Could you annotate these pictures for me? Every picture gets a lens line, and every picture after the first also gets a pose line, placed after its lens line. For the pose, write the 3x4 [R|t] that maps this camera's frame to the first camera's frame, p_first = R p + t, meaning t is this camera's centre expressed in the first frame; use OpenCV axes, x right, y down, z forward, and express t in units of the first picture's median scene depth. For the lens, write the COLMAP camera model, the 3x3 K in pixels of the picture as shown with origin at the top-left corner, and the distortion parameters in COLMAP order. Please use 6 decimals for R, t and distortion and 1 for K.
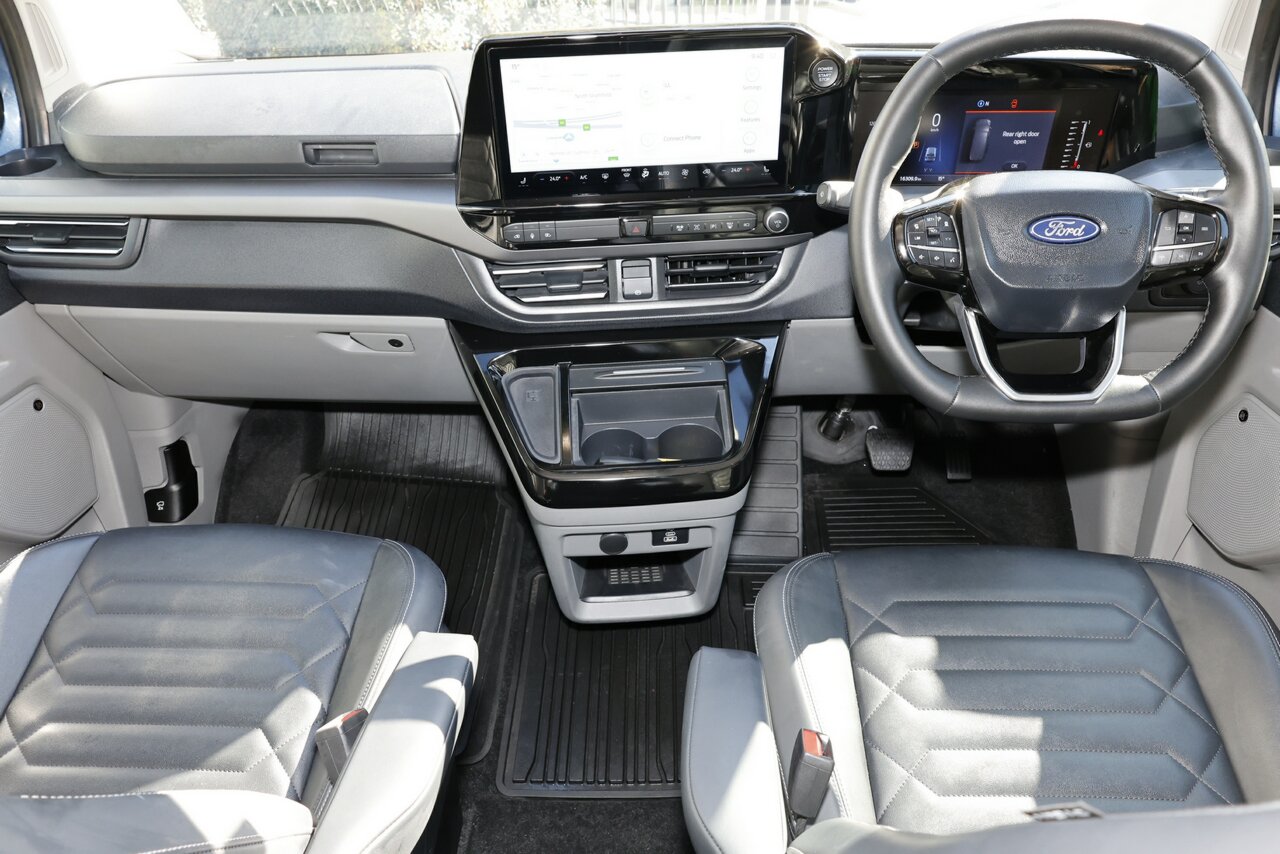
lens RADIAL K [[904.2, 0, 655.0], [0, 904.2, 409.1], [0, 0, 1]] dist [-0.008203, -0.001206]
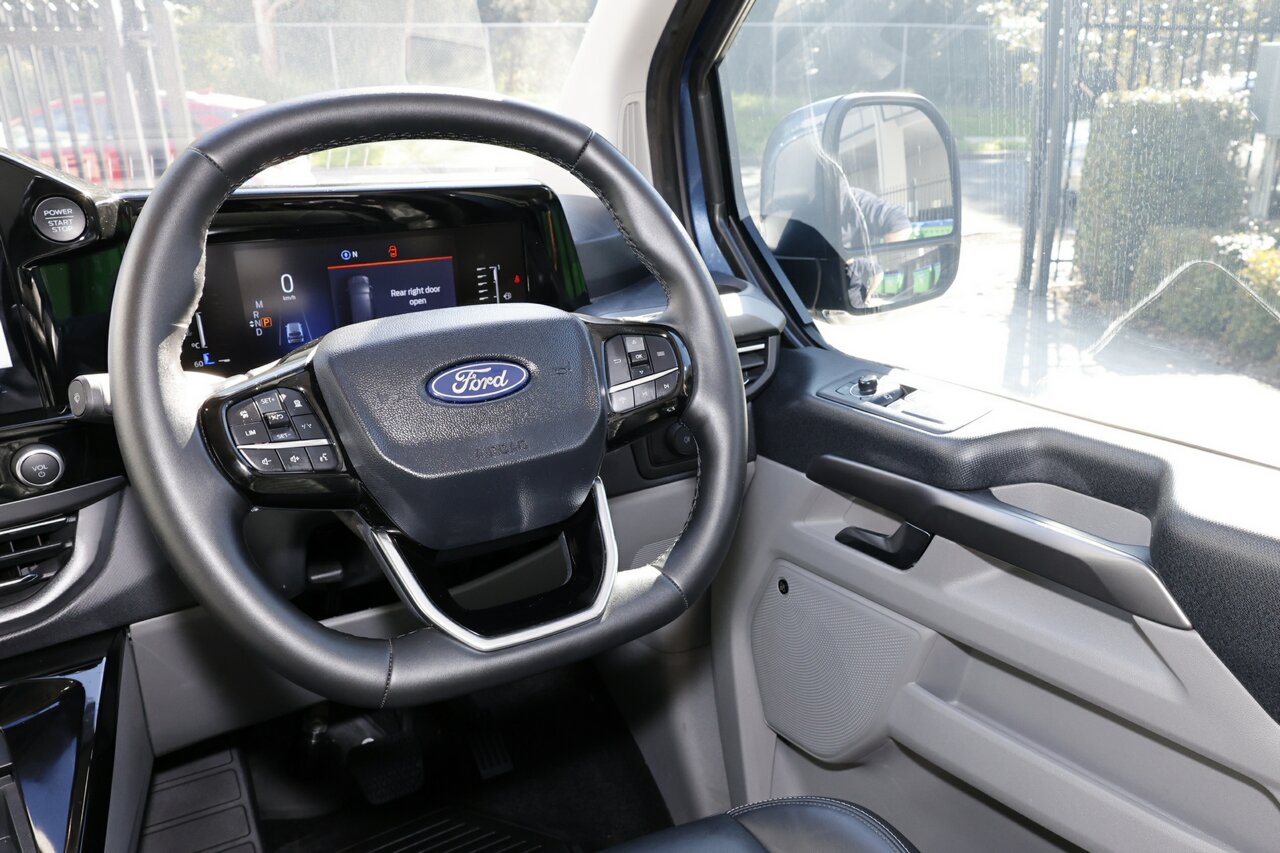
lens RADIAL K [[904.2, 0, 655.0], [0, 904.2, 408.6], [0, 0, 1]] dist [-0.008203, -0.001206]
pose [[0.863687, -0.163957, 0.476615, 0.220139], [0.300987, 0.926269, -0.226787, 0.011089], [-0.404291, 0.339328, 0.849356, 0.347298]]
